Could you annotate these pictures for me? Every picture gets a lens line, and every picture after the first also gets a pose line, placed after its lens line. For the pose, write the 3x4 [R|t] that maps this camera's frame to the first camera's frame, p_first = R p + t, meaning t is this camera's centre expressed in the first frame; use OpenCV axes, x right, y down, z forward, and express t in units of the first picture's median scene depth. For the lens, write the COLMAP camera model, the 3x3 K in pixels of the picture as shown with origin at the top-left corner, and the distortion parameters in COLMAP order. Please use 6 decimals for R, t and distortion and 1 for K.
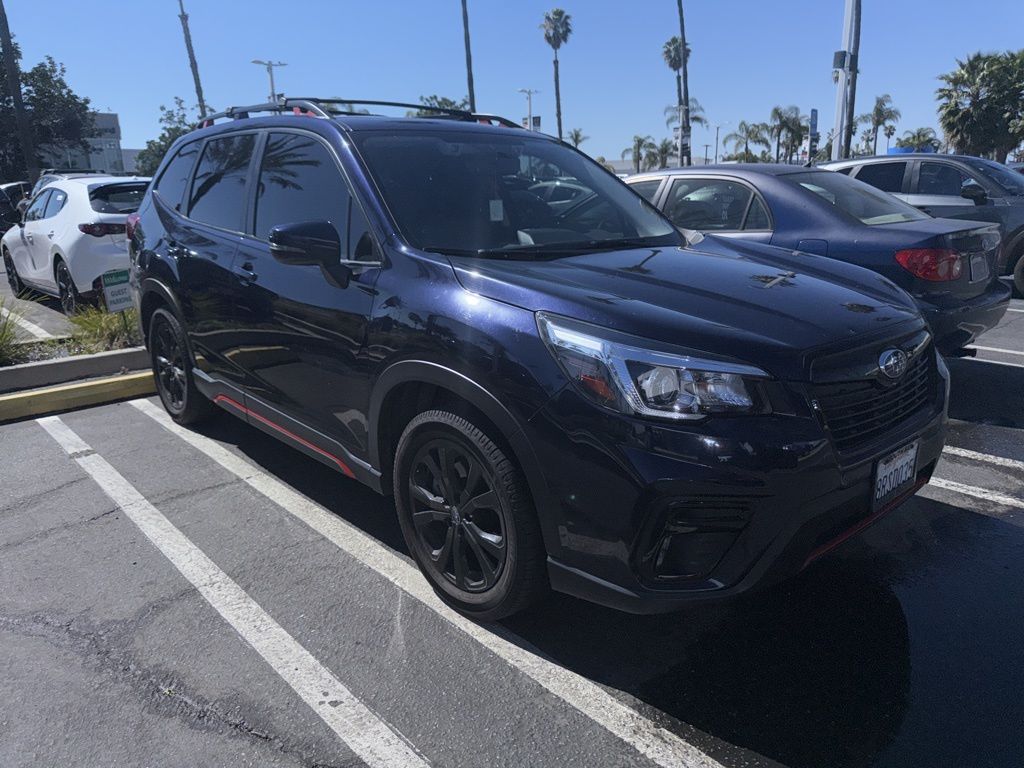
lens RADIAL K [[727.6, 0, 526.8], [0, 727.6, 394.4], [0, 0, 1]] dist [0.013529, -0.017521]
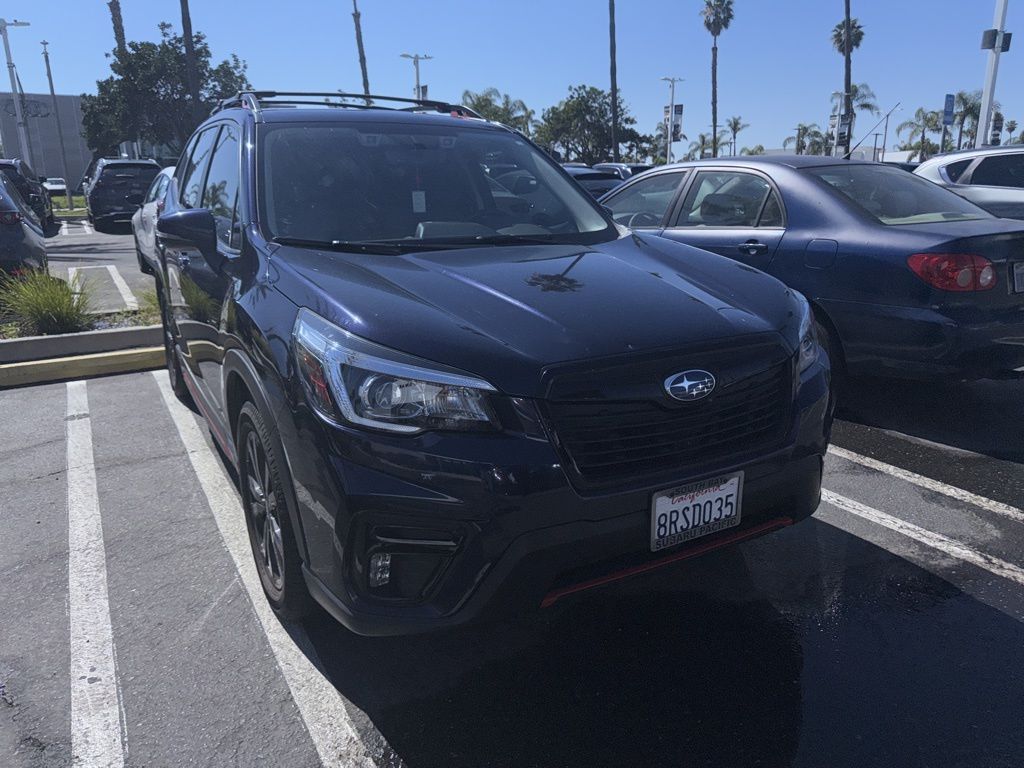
lens RADIAL K [[727.6, 0, 522.6], [0, 727.6, 377.7], [0, 0, 1]] dist [0.013529, -0.017521]
pose [[0.979052, 0.063505, -0.193456, 0.202897], [-0.064857, 0.997894, -0.000657, -0.015962], [0.193007, 0.013190, 0.981109, 0.042576]]
